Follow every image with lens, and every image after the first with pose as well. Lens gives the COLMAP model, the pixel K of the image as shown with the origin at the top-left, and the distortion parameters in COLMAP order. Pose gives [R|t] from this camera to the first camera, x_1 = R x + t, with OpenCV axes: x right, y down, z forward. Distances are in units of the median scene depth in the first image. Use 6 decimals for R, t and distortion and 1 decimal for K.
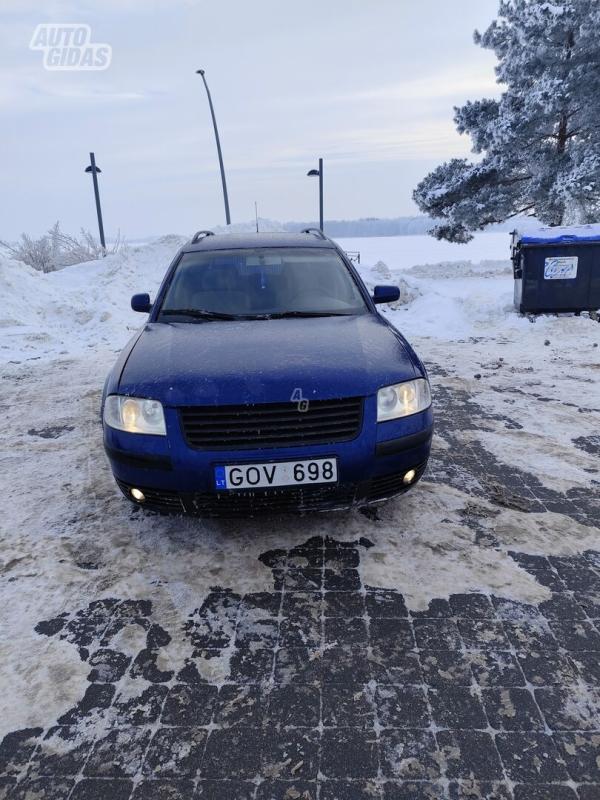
lens RADIAL K [[535.9, 0, 300.0], [0, 535.9, 400.0], [0, 0, 1]] dist [0.059437, -0.057877]
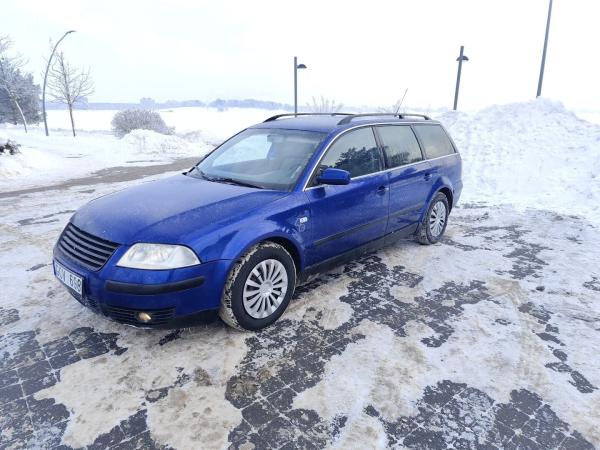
lens RADIAL K [[401.9, 0, 298.3], [0, 401.9, 228.5], [0, 0, 1]] dist [0.059437, -0.057877]
pose [[0.683802, 0.233356, -0.691346, 1.195736], [-0.235468, 0.967362, 0.093624, -0.263263], [0.690630, 0.098770, 0.716432, 0.616555]]
